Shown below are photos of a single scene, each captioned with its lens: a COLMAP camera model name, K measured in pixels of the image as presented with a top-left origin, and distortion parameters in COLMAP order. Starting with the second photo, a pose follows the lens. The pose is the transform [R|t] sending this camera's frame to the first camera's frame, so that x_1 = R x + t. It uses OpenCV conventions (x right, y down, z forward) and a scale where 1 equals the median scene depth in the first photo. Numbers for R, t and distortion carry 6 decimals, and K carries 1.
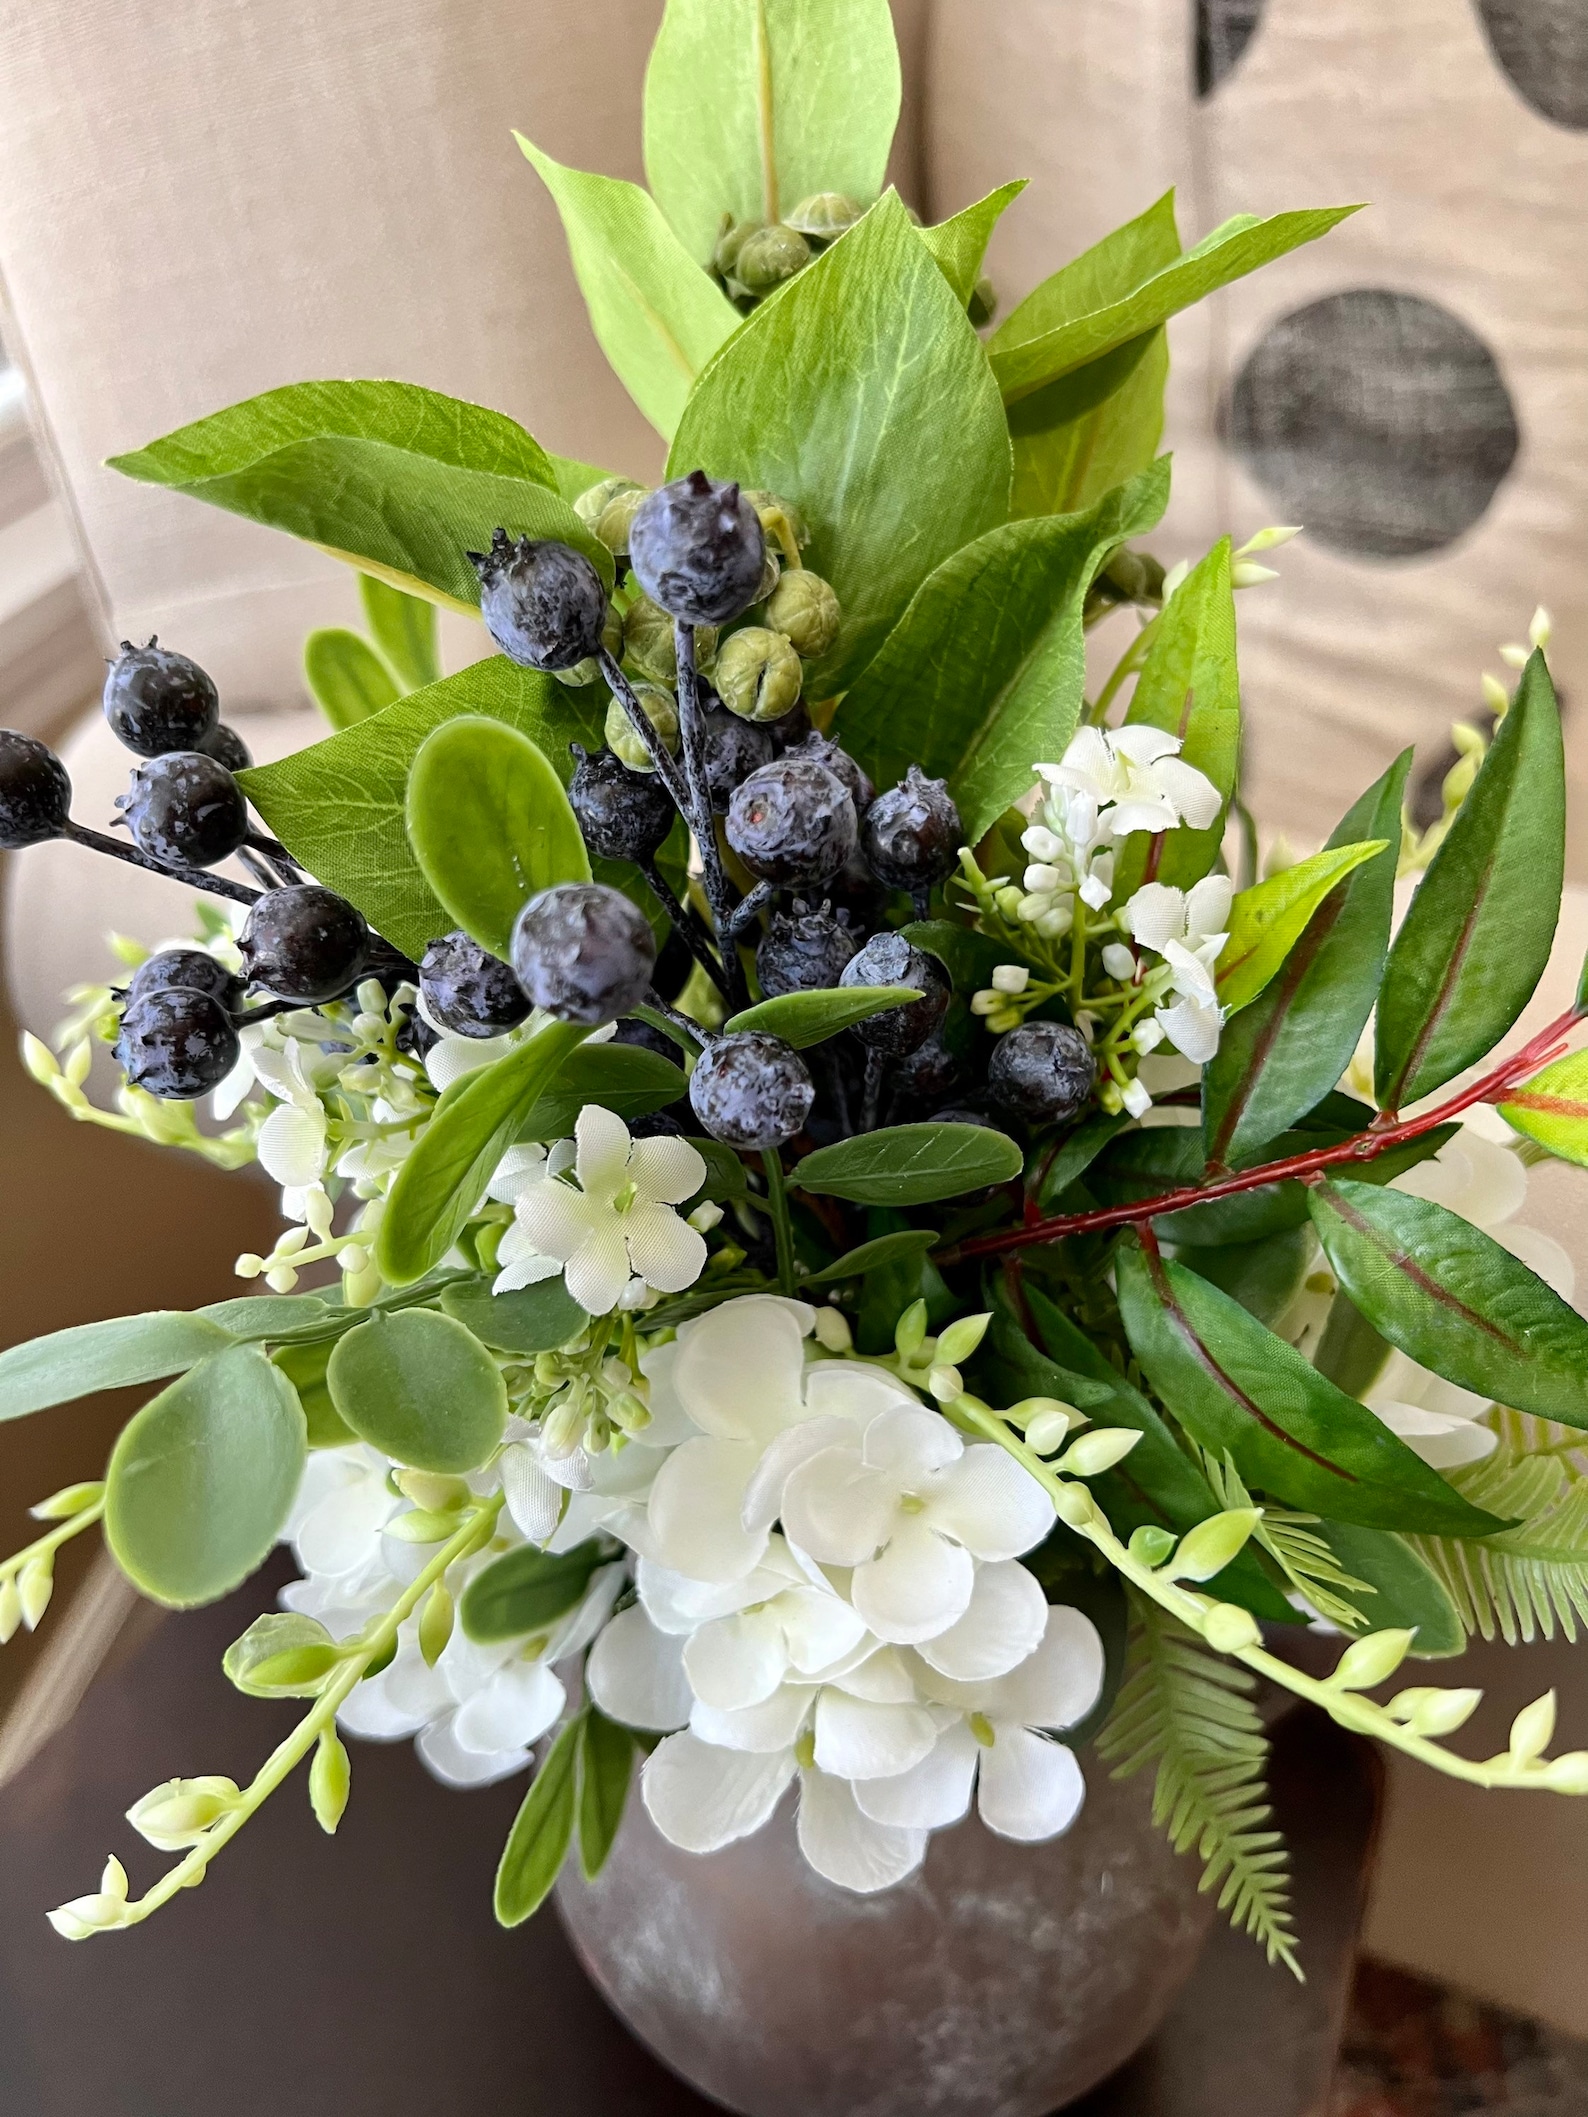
lens RADIAL K [[1661.5, 0, 813.8], [0, 1661.5, 1071.0], [0, 0, 1]] dist [0.009593, -0.037779]
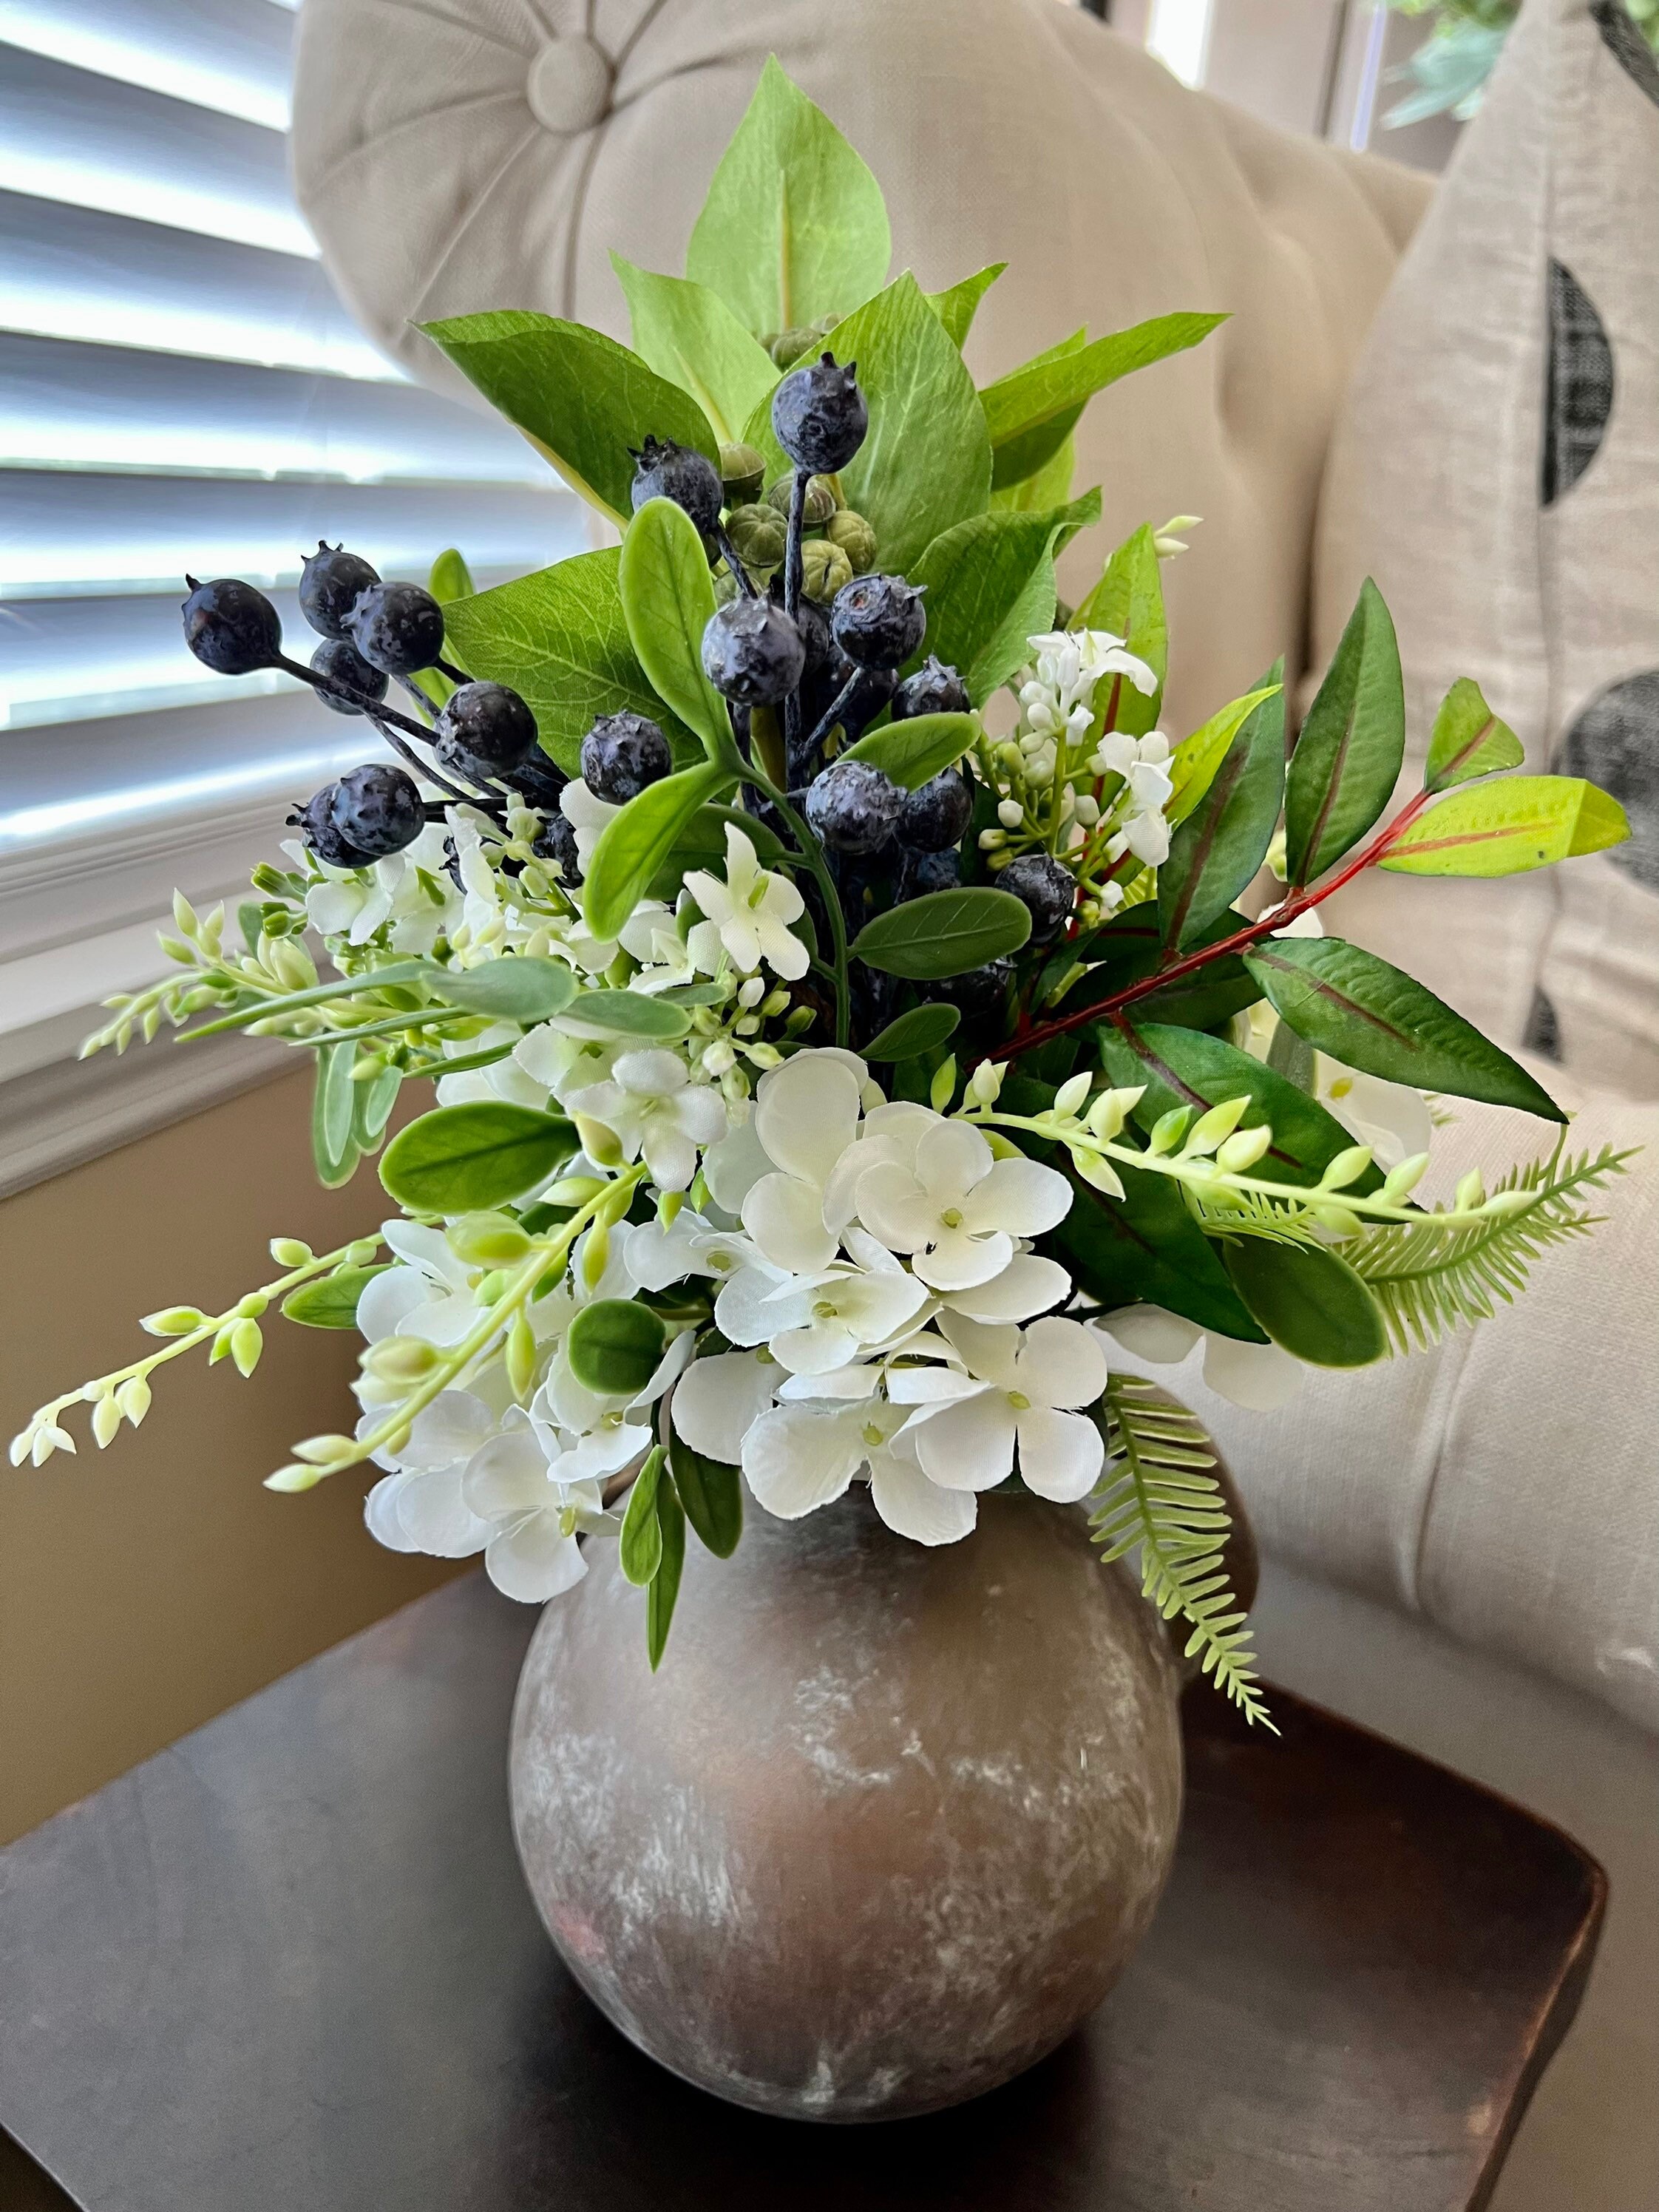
lens RADIAL K [[1736.1, 0, 834.3], [0, 1736.1, 1132.5], [0, 0, 1]] dist [0.009593, -0.037779]
pose [[0.987960, -0.002306, 0.154695, -0.234047], [0.038283, 0.972438, -0.229996, 0.507919], [-0.149901, 0.233149, 0.960818, -0.237452]]
